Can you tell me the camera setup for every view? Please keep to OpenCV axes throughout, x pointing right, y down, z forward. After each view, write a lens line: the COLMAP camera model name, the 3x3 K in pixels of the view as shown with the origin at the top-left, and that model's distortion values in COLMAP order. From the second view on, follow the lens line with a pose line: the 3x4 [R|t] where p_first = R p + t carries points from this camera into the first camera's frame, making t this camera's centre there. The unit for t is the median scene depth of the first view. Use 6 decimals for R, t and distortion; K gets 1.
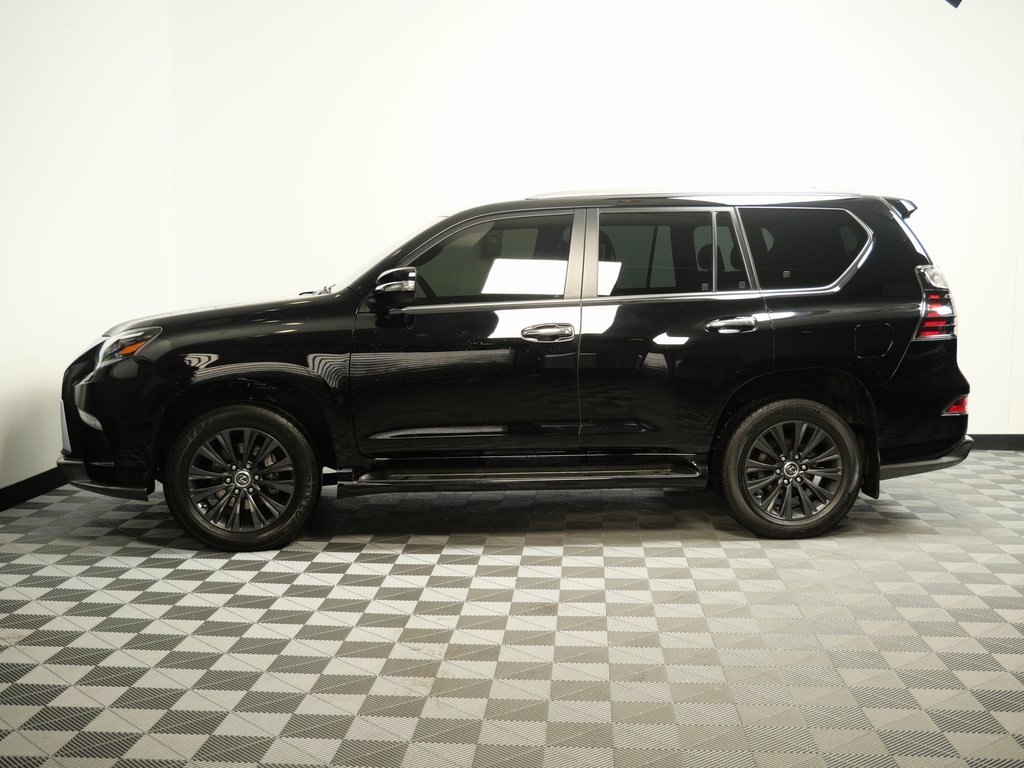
lens RADIAL K [[1205.3, 0, 512.0], [0, 1205.3, 384.0], [0, 0, 1]] dist [-0.105370, 0.017956]
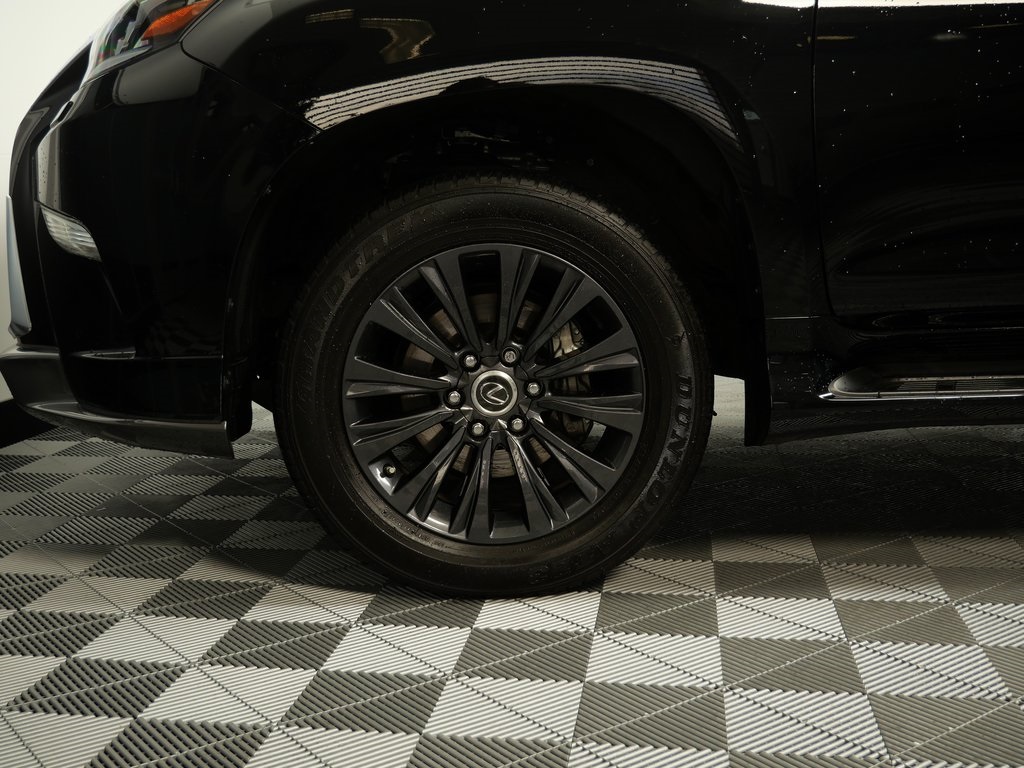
lens RADIAL K [[1182.6, 0, 512.0], [0, 1182.6, 384.0], [0, 0, 1]] dist [-0.180325, -0.010455]
pose [[0.996772, -0.011304, -0.079479, -0.192174], [0.015706, 0.998364, 0.054976, 0.057561], [0.078727, -0.056047, 0.995319, 0.654229]]
